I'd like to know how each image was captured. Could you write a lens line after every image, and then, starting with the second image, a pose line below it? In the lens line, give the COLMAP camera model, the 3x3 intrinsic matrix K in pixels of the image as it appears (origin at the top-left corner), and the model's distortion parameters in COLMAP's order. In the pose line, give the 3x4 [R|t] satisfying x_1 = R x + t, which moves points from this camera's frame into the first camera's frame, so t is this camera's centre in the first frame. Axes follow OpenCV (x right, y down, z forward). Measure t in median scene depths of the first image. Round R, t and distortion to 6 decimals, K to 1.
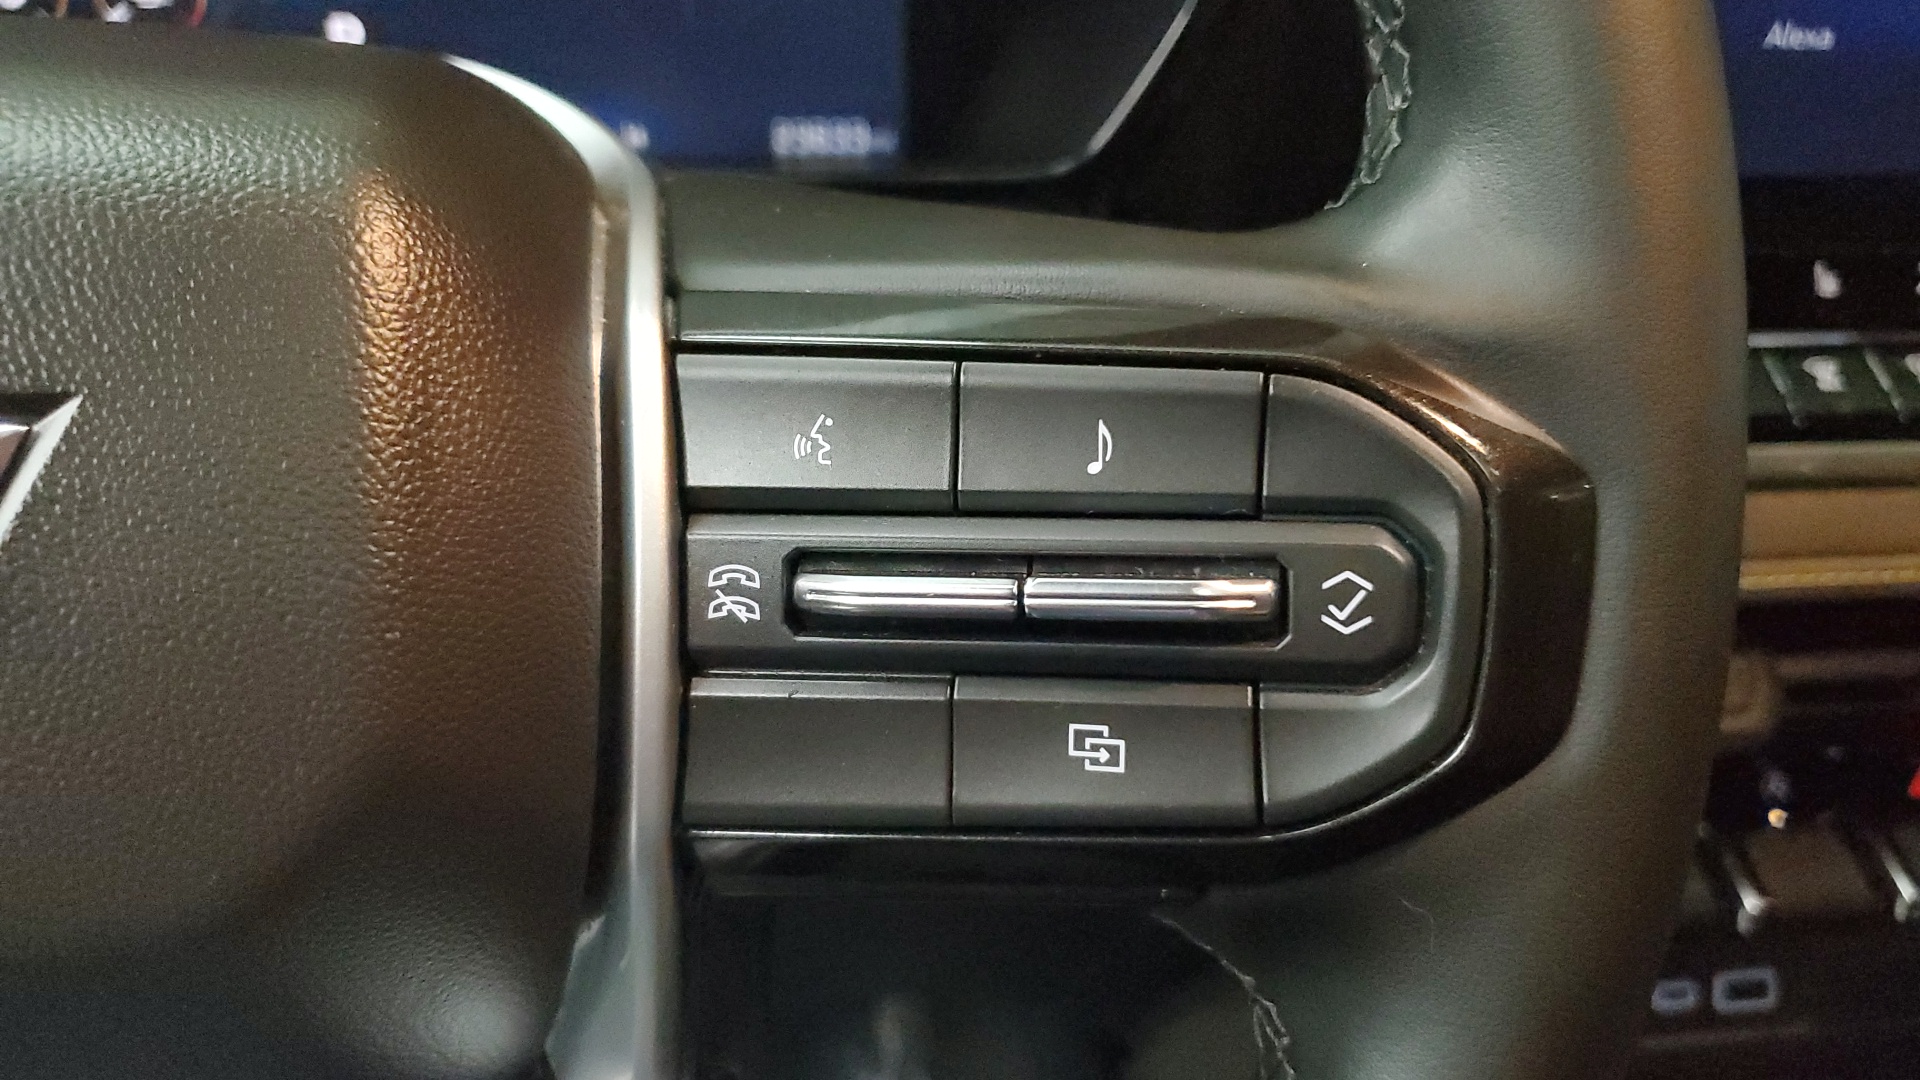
lens RADIAL K [[1515.0, 0, 971.8], [0, 1515.0, 530.9], [0, 0, 1]] dist [-0.002169, 0.000902]
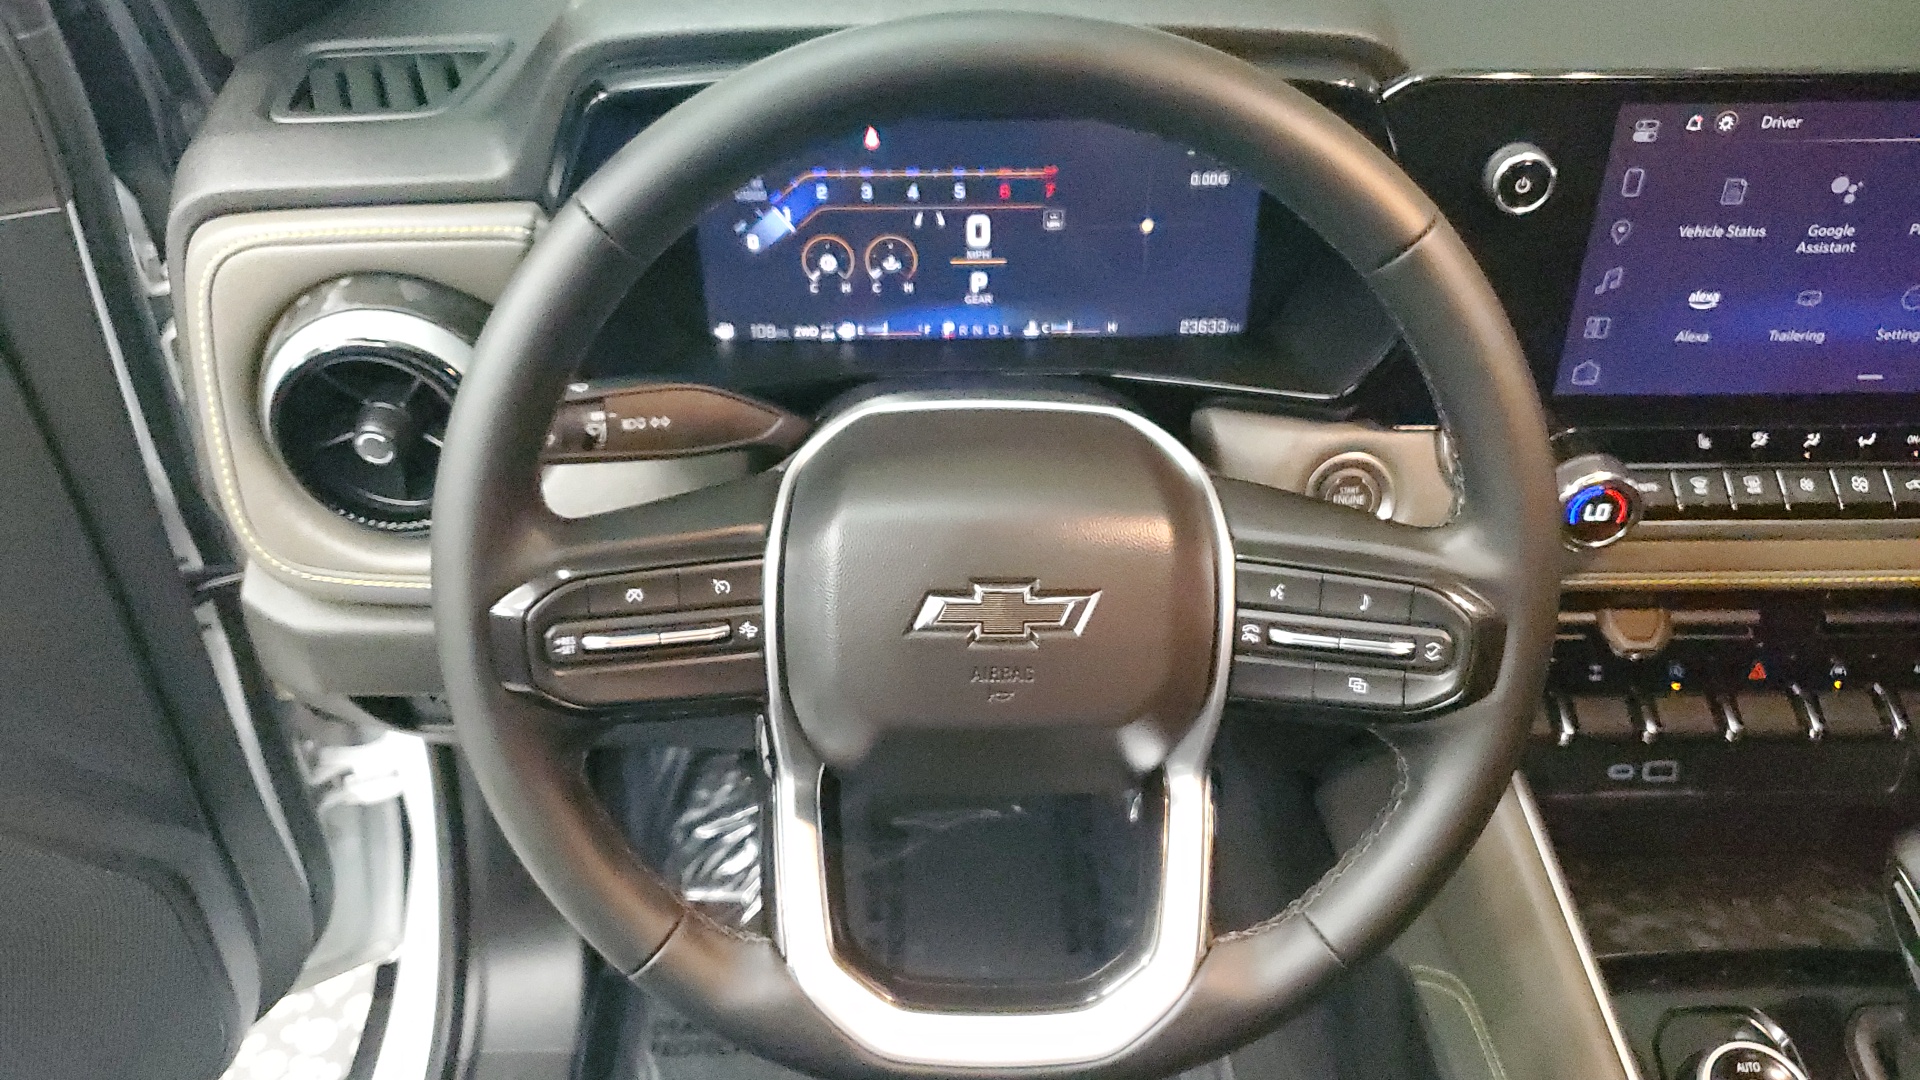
lens RADIAL K [[1515.0, 0, 971.8], [0, 1515.0, 530.9], [0, 0, 1]] dist [-0.002169, 0.000902]
pose [[0.994036, 0.041463, -0.100858, -0.448814], [-0.025201, 0.987202, 0.157469, -0.710435], [0.106096, -0.153988, 0.982360, -2.389577]]
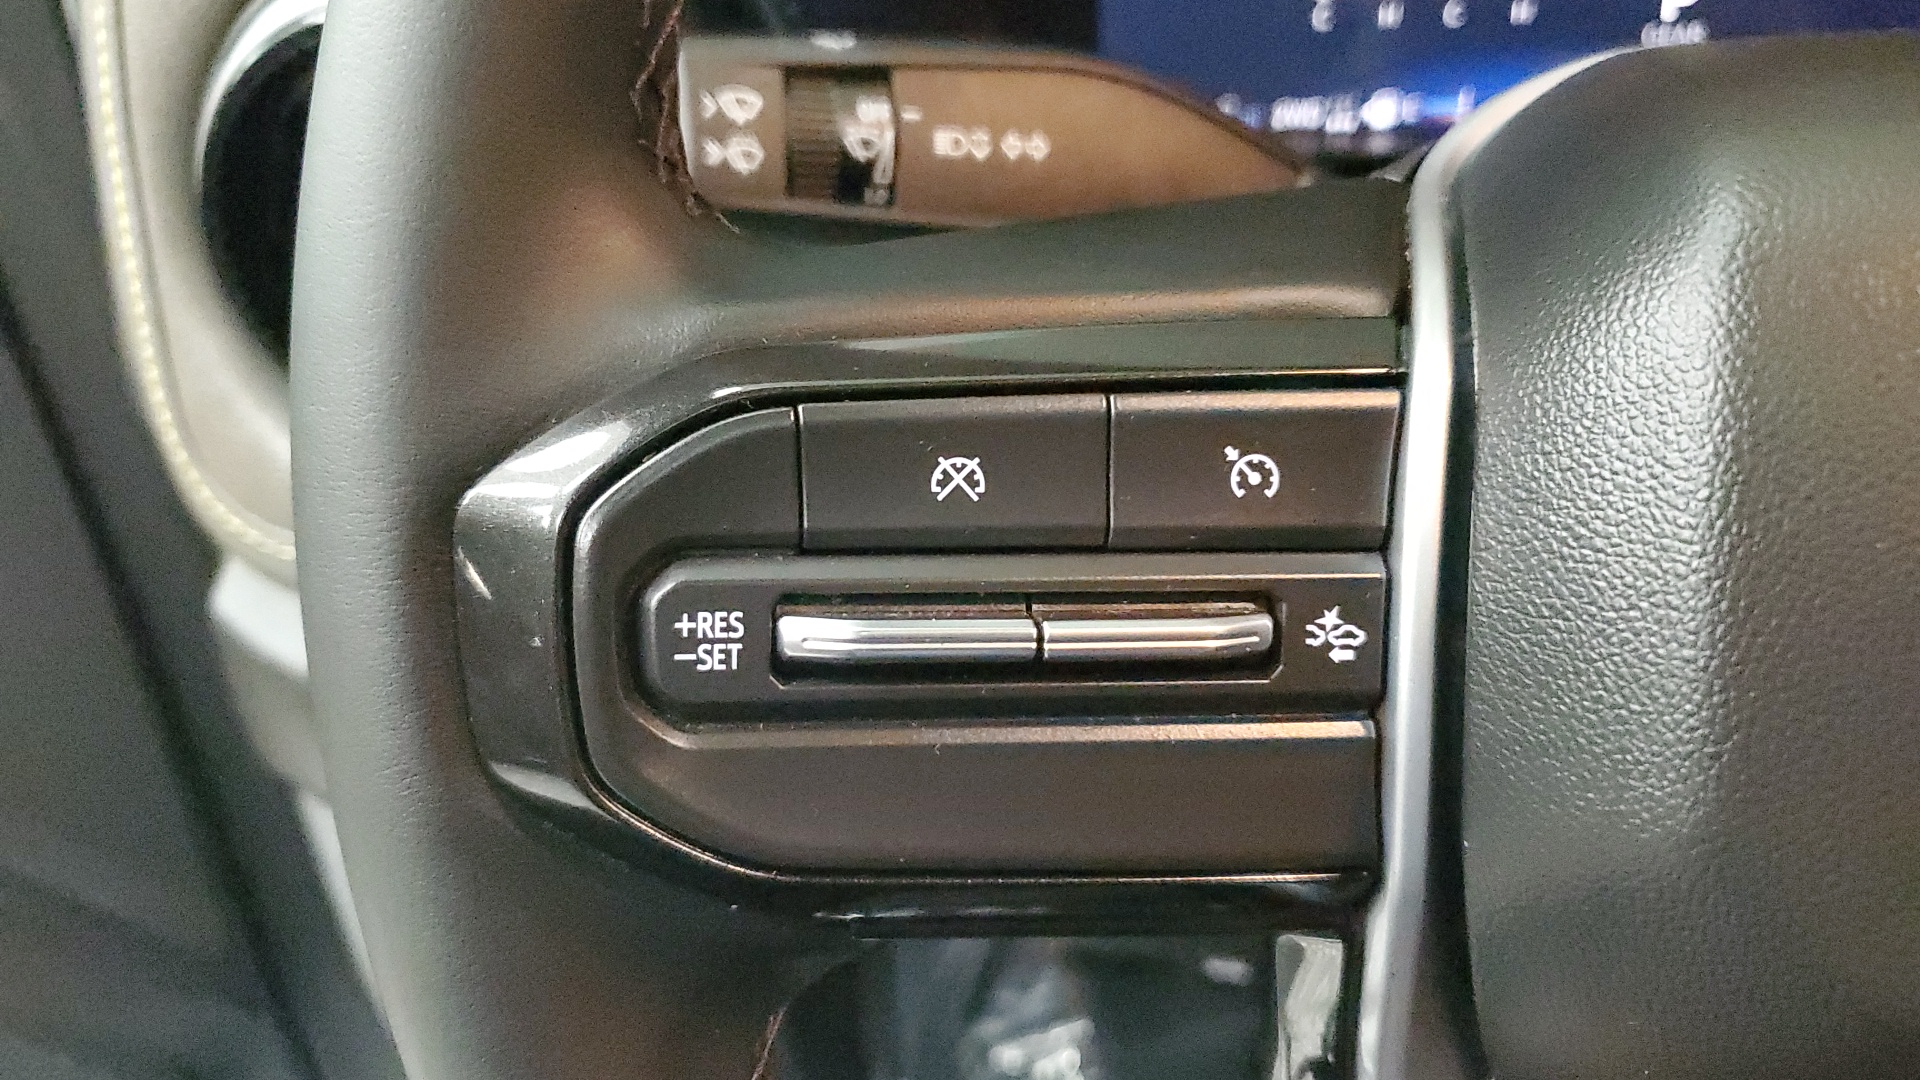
lens RADIAL K [[1546.2, 0, 959.8], [0, 1546.2, 483.2], [0, 0, 1]] dist [0.008505, 0.003377]
pose [[0.953854, 0.050113, -0.296059, -1.217712], [-0.040753, 0.998457, 0.037708, -0.072765], [0.297492, -0.023903, 0.954425, -0.175065]]
